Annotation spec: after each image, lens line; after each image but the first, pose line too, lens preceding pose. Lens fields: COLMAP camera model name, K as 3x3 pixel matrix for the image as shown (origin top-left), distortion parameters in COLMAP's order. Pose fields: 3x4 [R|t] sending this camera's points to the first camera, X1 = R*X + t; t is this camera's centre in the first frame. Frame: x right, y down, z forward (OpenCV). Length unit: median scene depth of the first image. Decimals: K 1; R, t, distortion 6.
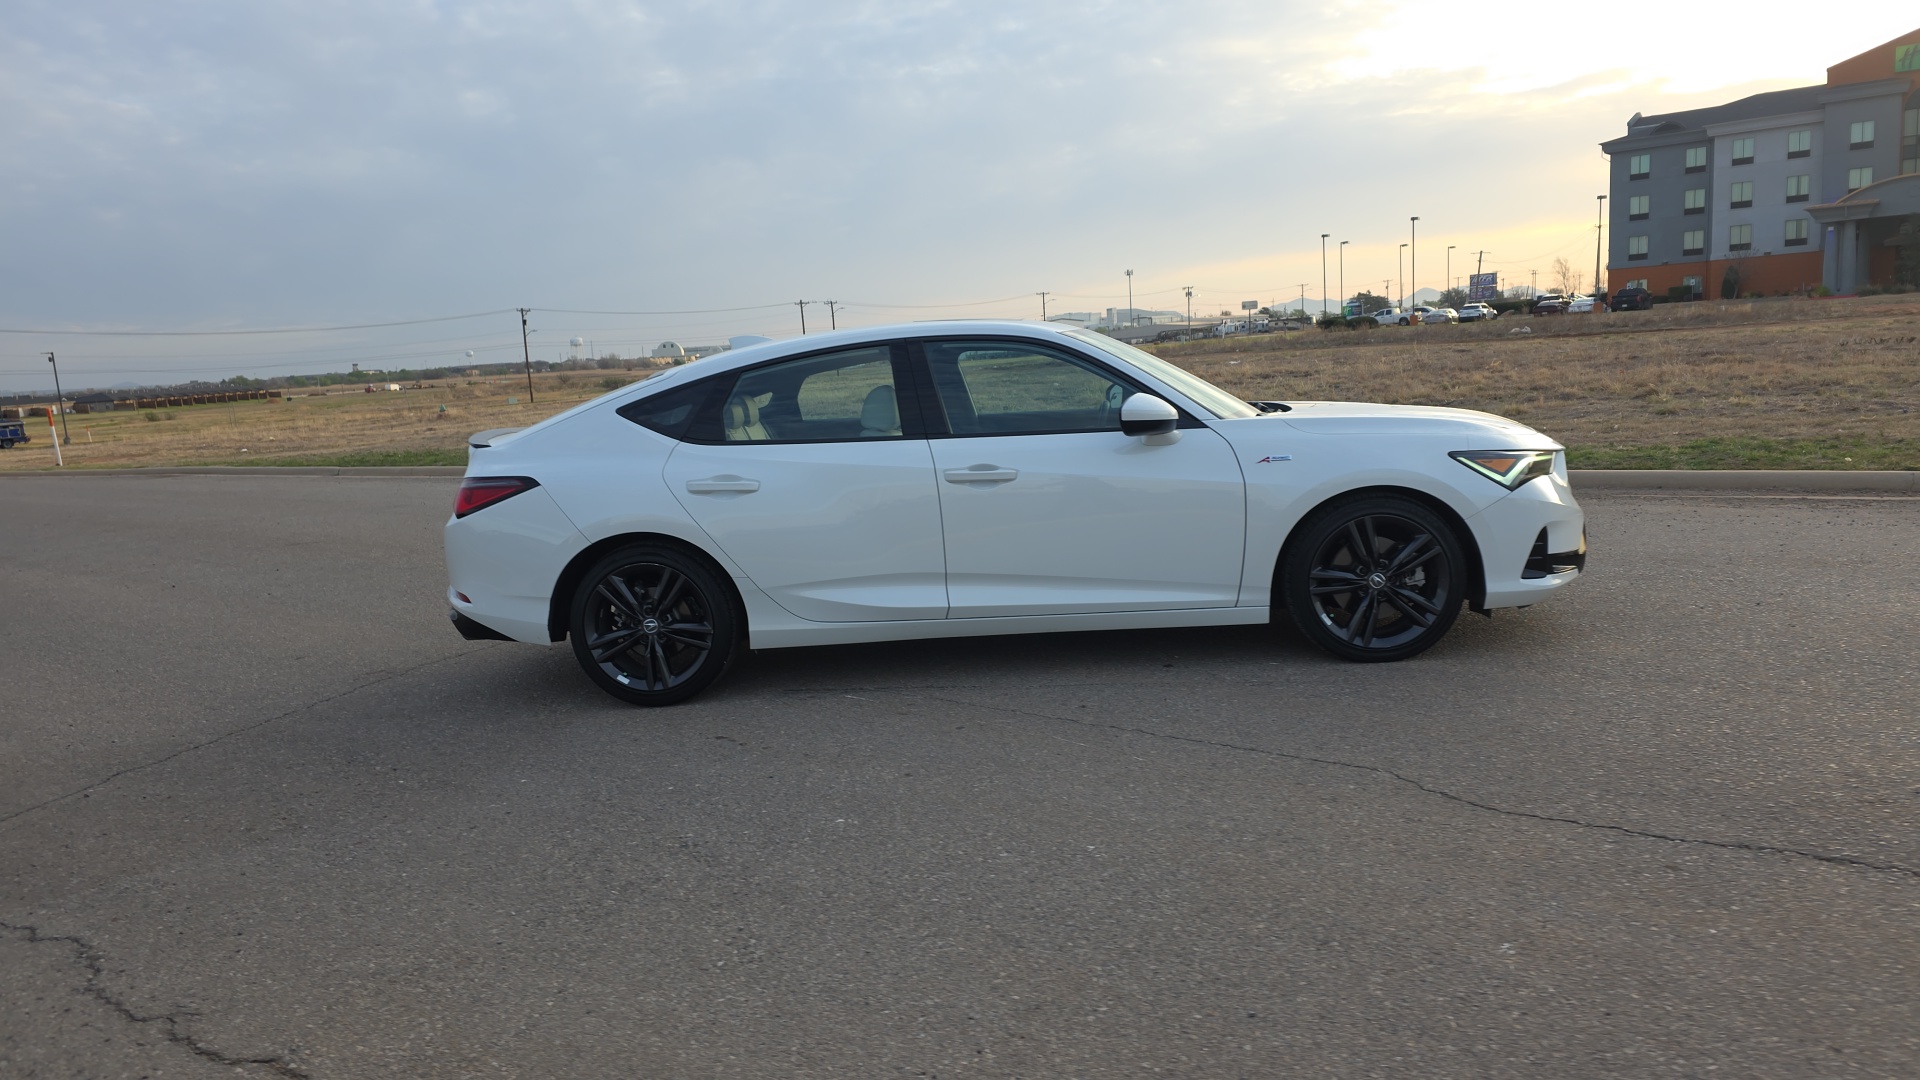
lens RADIAL K [[1361.8, 0, 969.1], [0, 1361.8, 549.8], [0, 0, 1]] dist [0.041371, -0.034413]
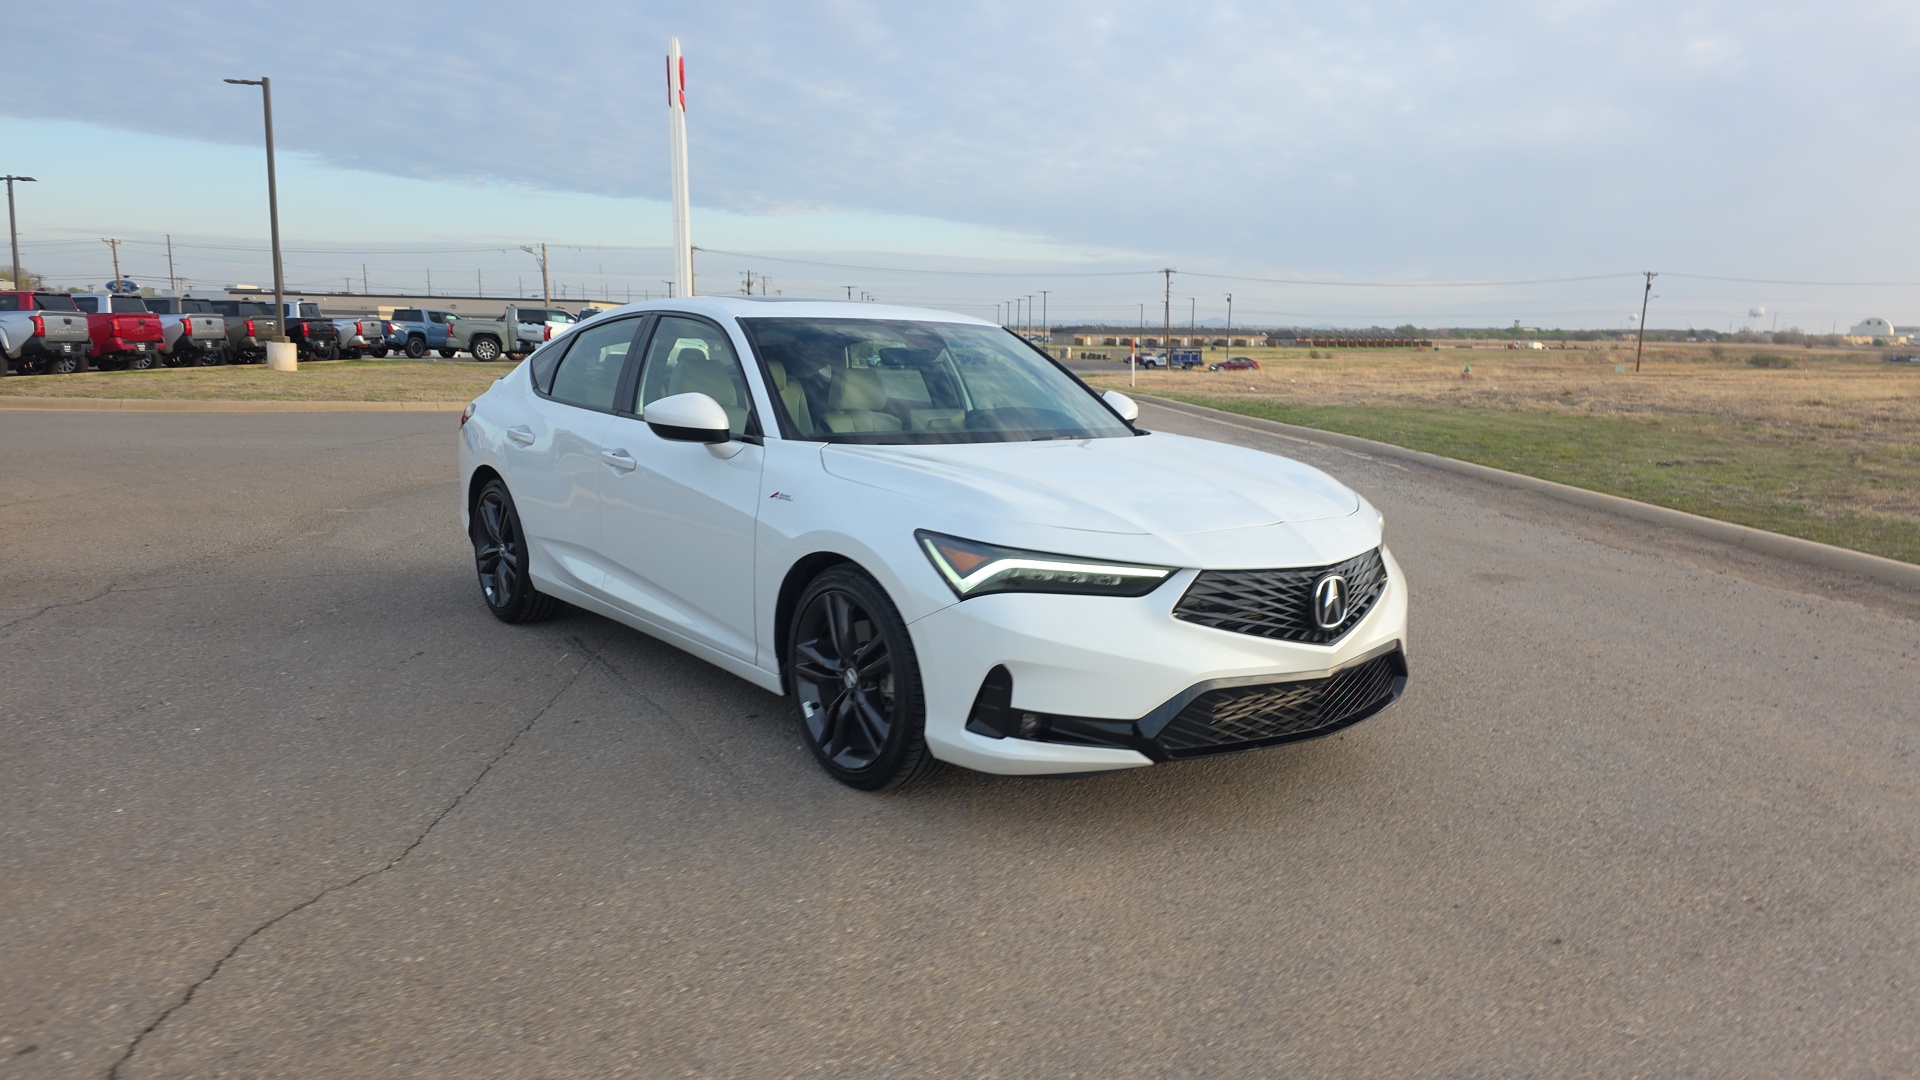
lens RADIAL K [[1322.5, 0, 1010.8], [0, 1322.5, 587.4], [0, 0, 1]] dist [0.023963, -0.014453]
pose [[0.664289, 0.214410, -0.716064, 0.859426], [-0.168914, 0.976256, 0.135619, -0.139040], [0.728140, 0.030863, 0.684733, 0.553803]]
